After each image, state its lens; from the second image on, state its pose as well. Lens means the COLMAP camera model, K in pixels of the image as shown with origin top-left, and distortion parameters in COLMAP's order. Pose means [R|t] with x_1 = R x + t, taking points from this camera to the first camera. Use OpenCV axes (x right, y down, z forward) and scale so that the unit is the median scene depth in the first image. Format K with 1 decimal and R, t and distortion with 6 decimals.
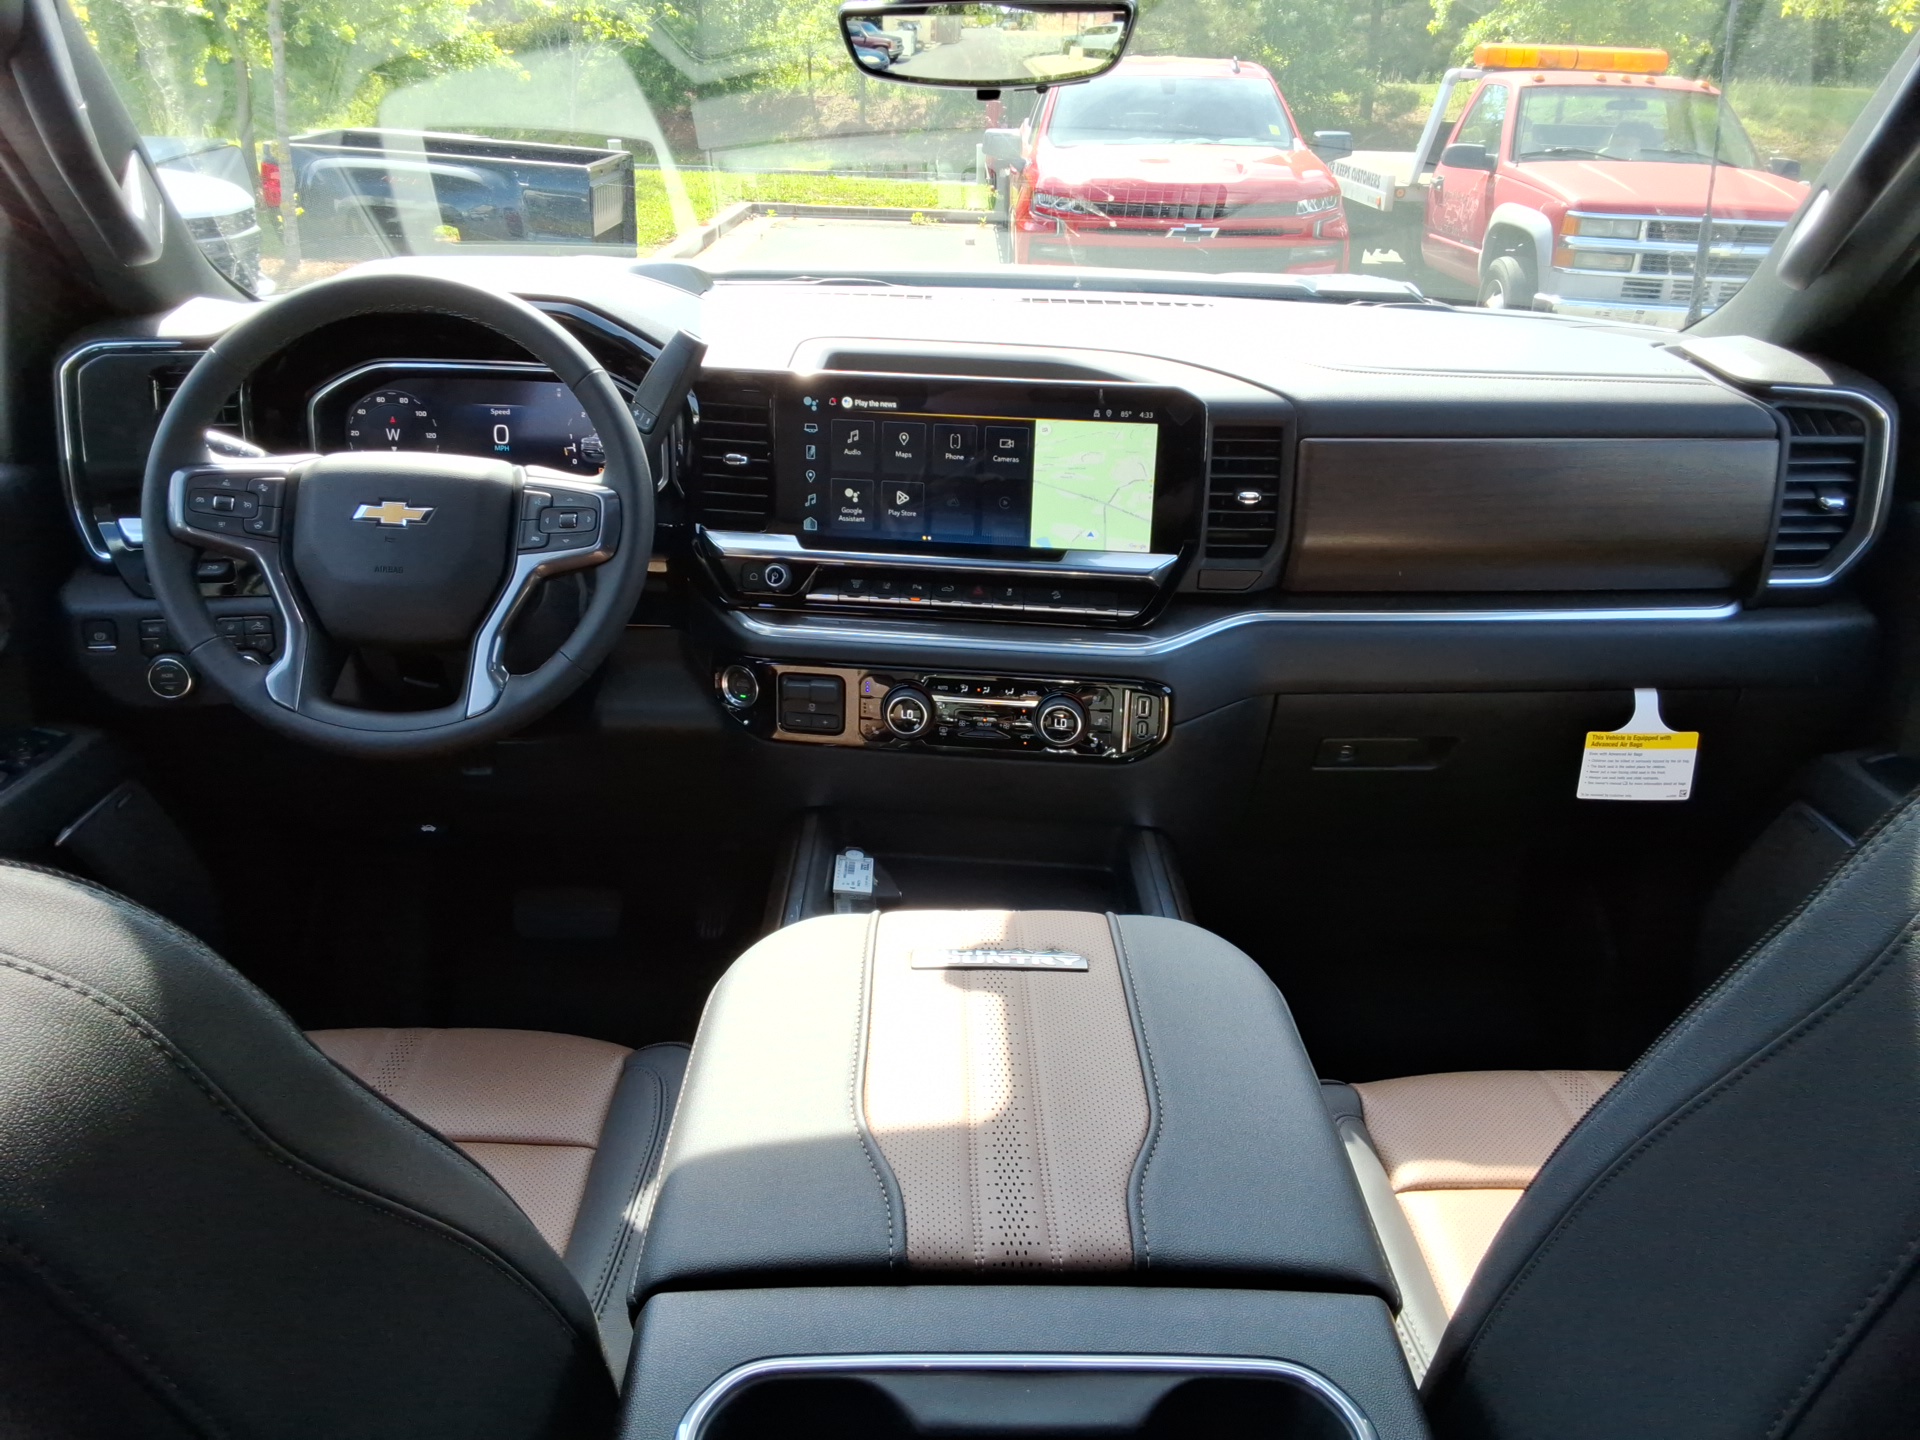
lens RADIAL K [[1598.6, 0, 995.8], [0, 1598.6, 700.5], [0, 0, 1]] dist [0.175093, -0.303577]
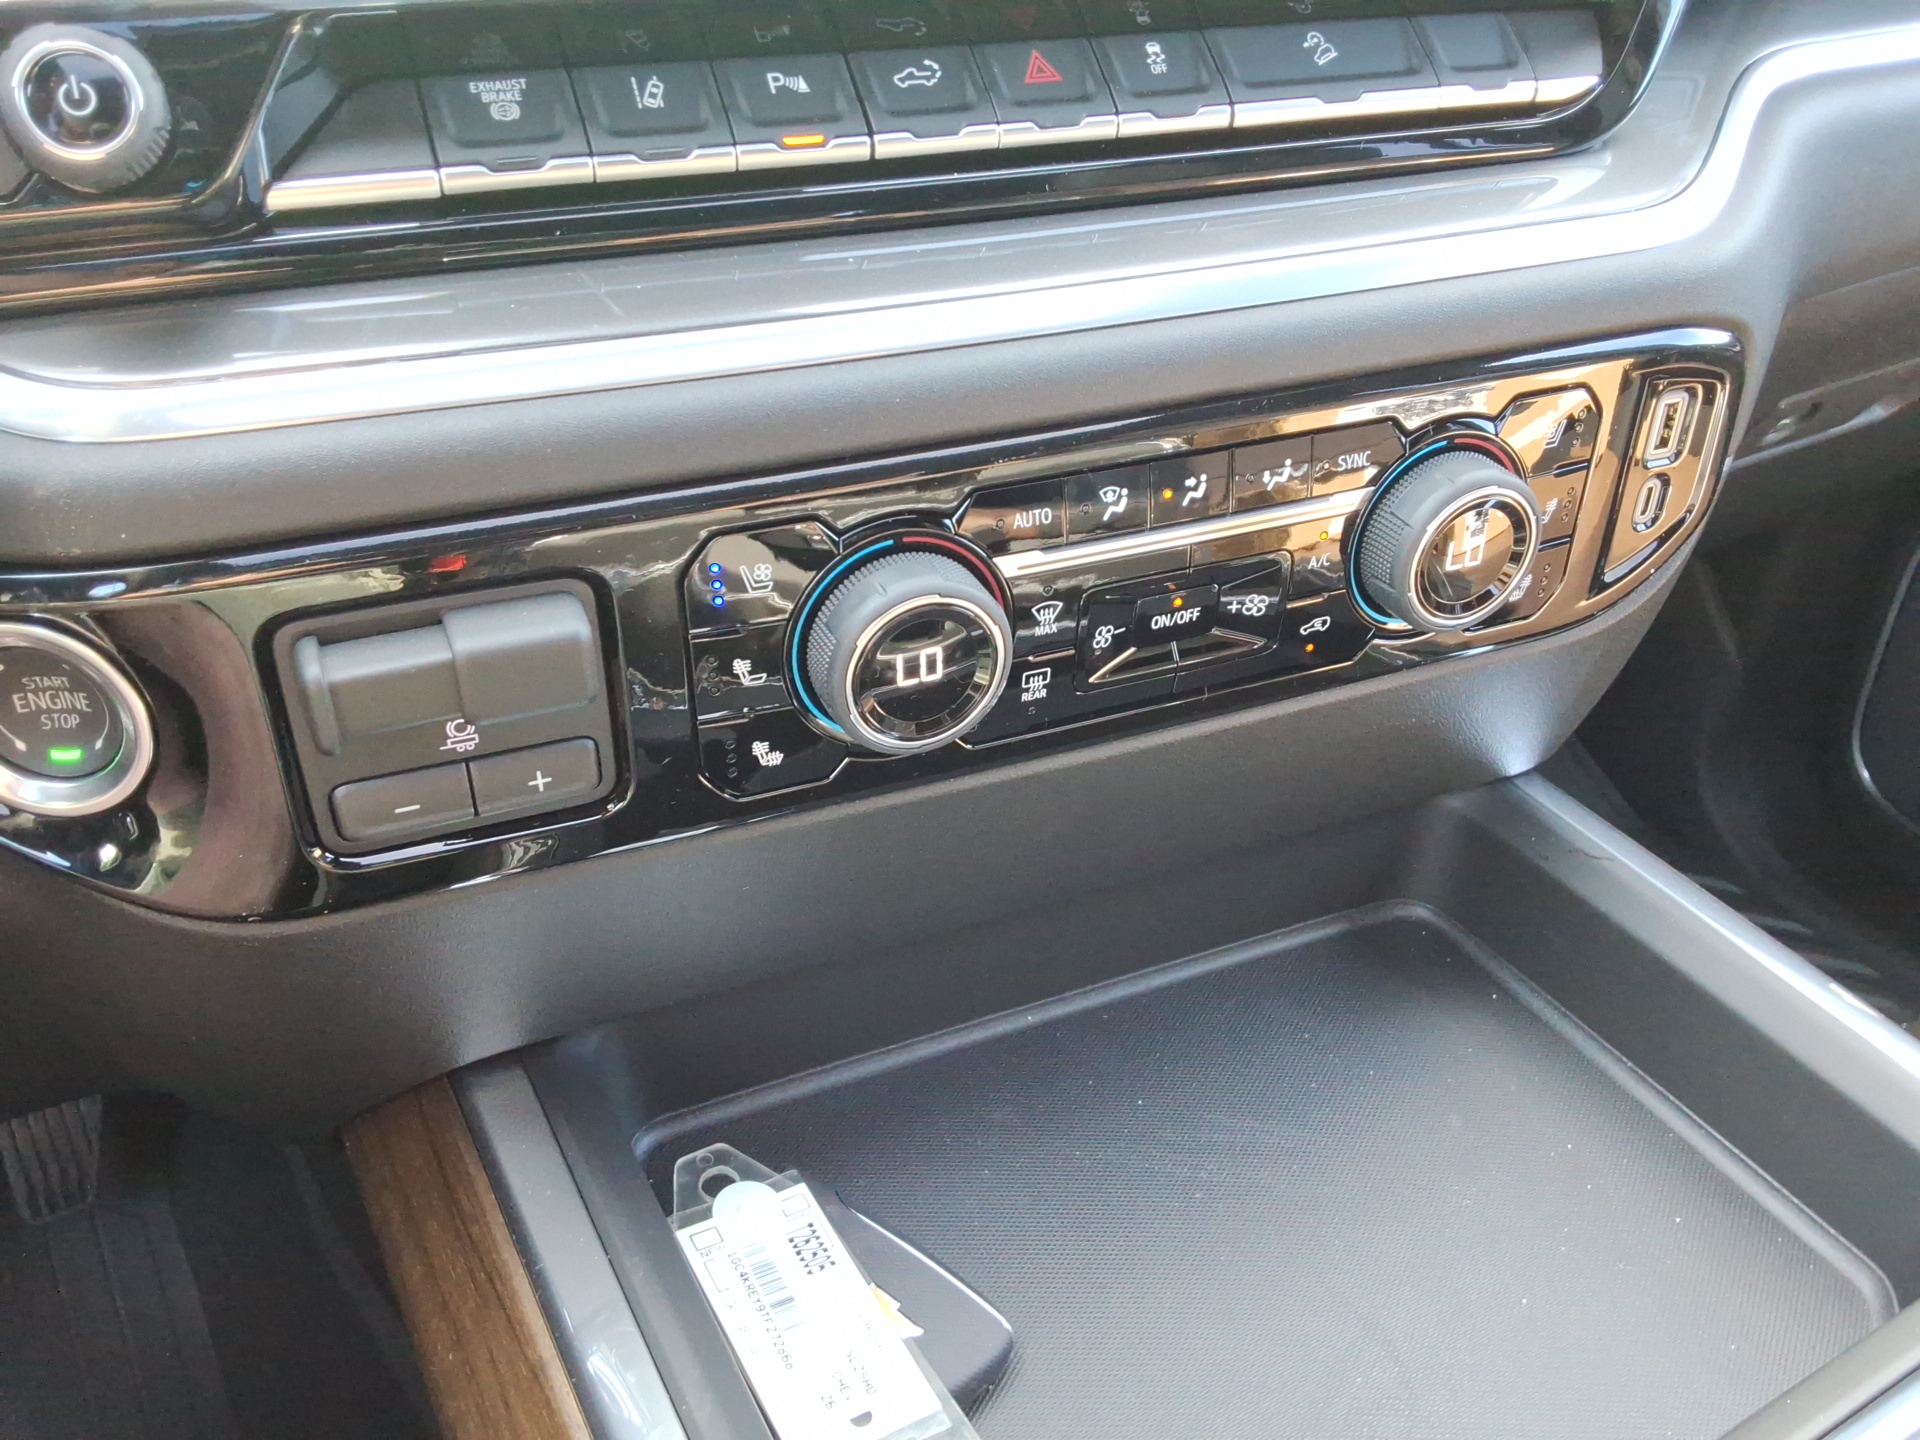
lens RADIAL K [[1566.9, 0, 993.7], [0, 1566.9, 723.7], [0, 0, 1]] dist [0.110941, -0.163101]
pose [[0.873022, -0.274008, 0.403425, -0.138760], [0.161527, 0.943006, 0.290945, -0.047229], [-0.460154, -0.188837, 0.867525, 0.789158]]
